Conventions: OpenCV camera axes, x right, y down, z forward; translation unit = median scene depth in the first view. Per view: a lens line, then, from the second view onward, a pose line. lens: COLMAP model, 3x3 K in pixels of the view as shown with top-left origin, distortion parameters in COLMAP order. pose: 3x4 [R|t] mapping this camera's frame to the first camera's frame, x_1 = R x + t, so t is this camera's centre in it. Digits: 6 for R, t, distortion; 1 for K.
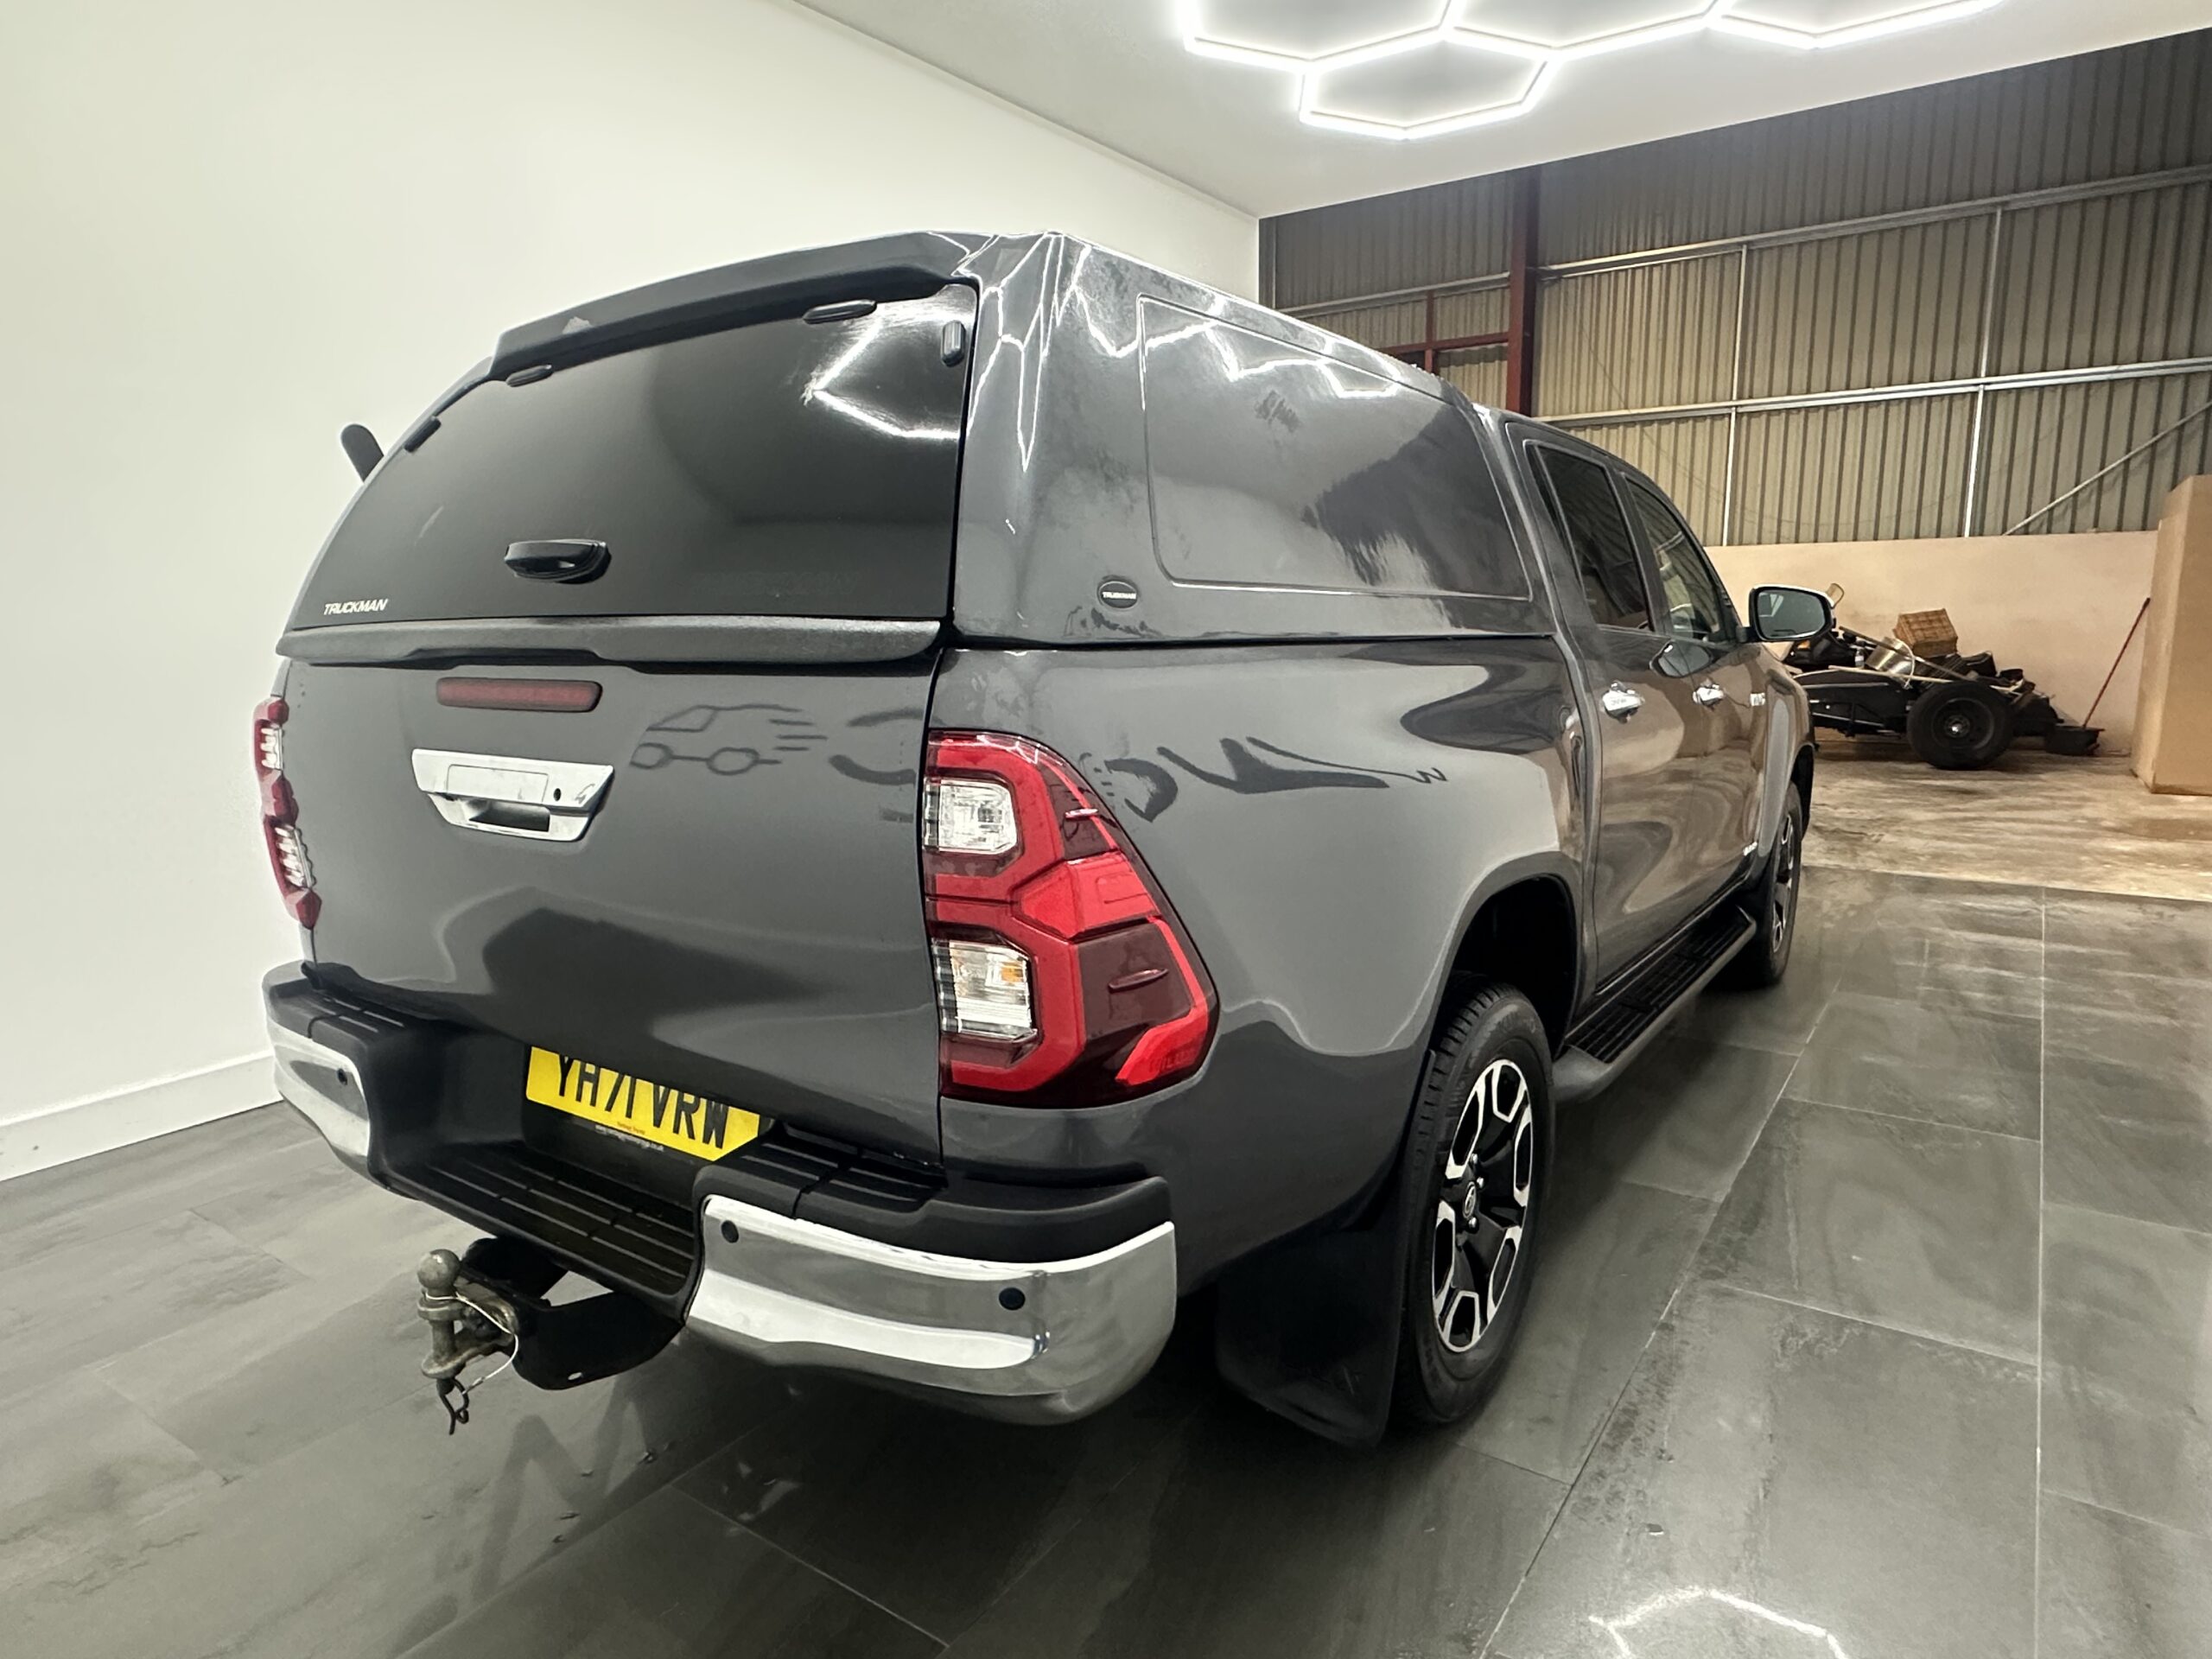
lens RADIAL K [[1348.0, 0, 1101.3], [0, 1348.0, 835.4], [0, 0, 1]] dist [0.001826, 0.003839]
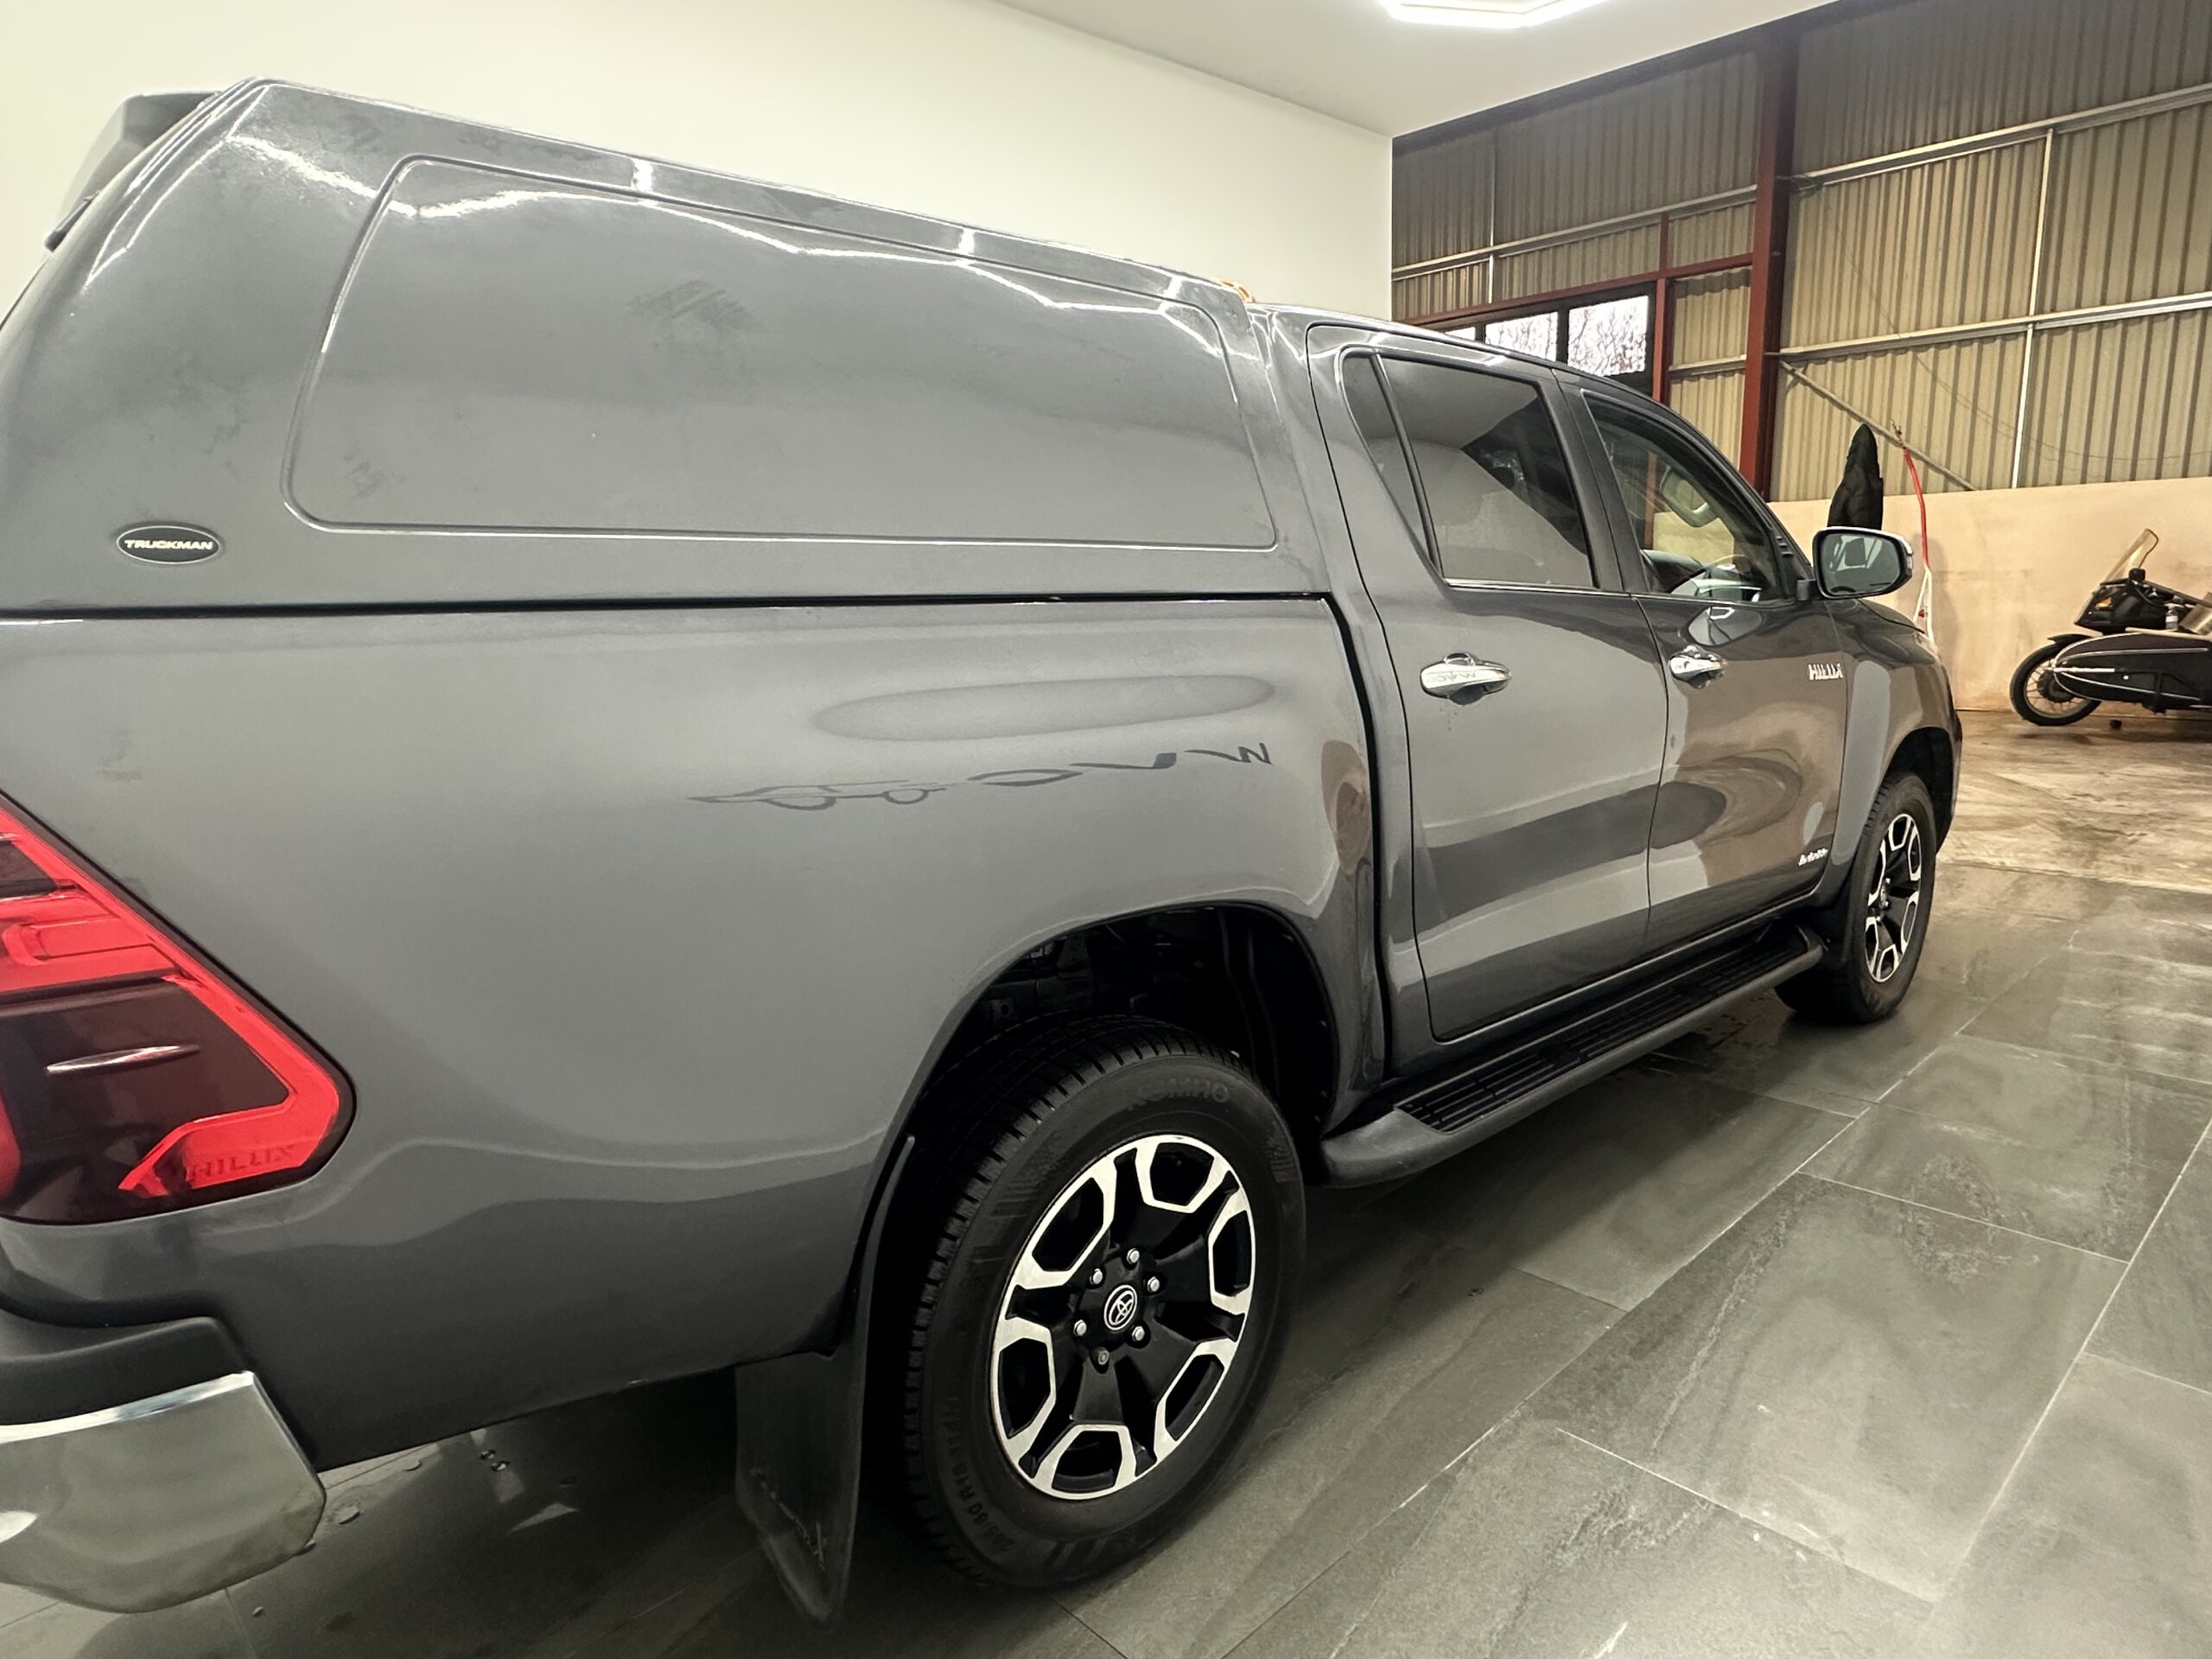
lens RADIAL K [[1348.0, 0, 1101.3], [0, 1348.0, 835.4], [0, 0, 1]] dist [0.001826, 0.003839]
pose [[0.979125, 0.023425, -0.201907, 0.118231], [-0.018837, 0.999519, 0.024617, -0.007793], [0.202387, -0.020300, 0.979095, 0.064034]]
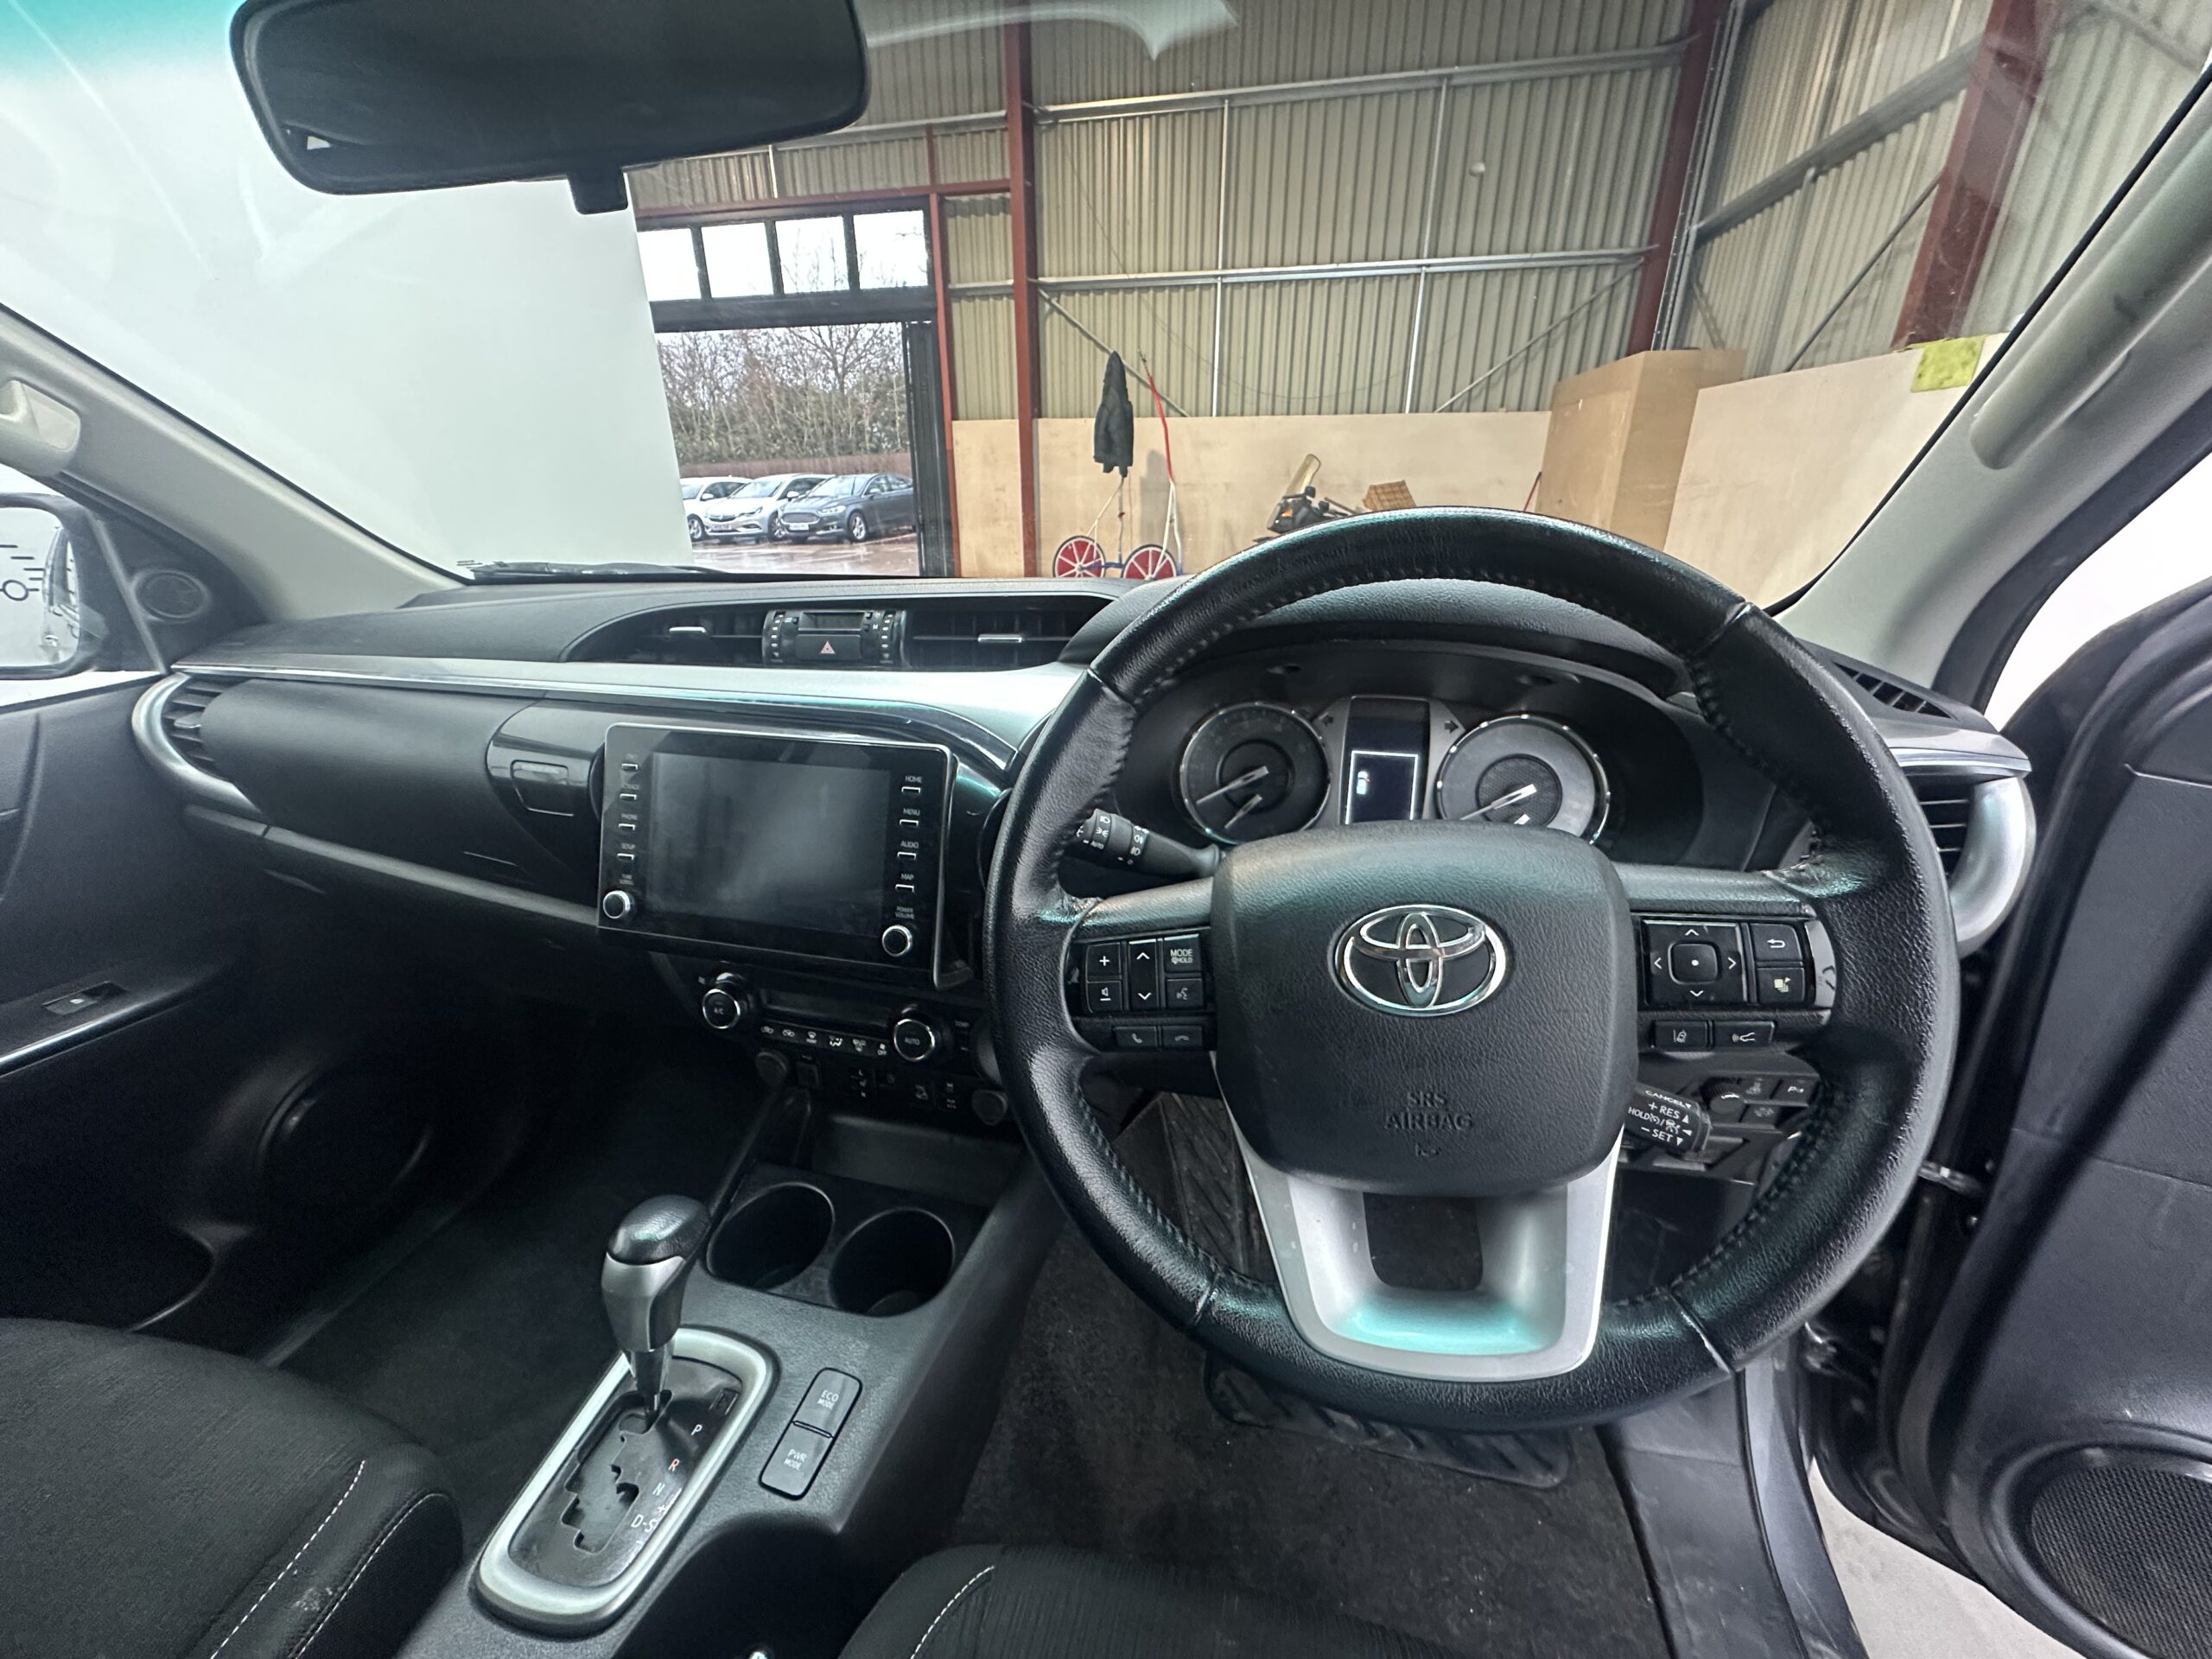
lens RADIAL K [[883.4, 0, 1106.8], [0, 883.4, 821.4], [0, 0, 1]] dist [0.000150, 0.000185]
pose [[0.933341, -0.127487, 0.335591, 0.152416], [0.051940, 0.972938, 0.225155, -0.095349], [-0.355213, -0.192716, 0.914704, 0.490559]]
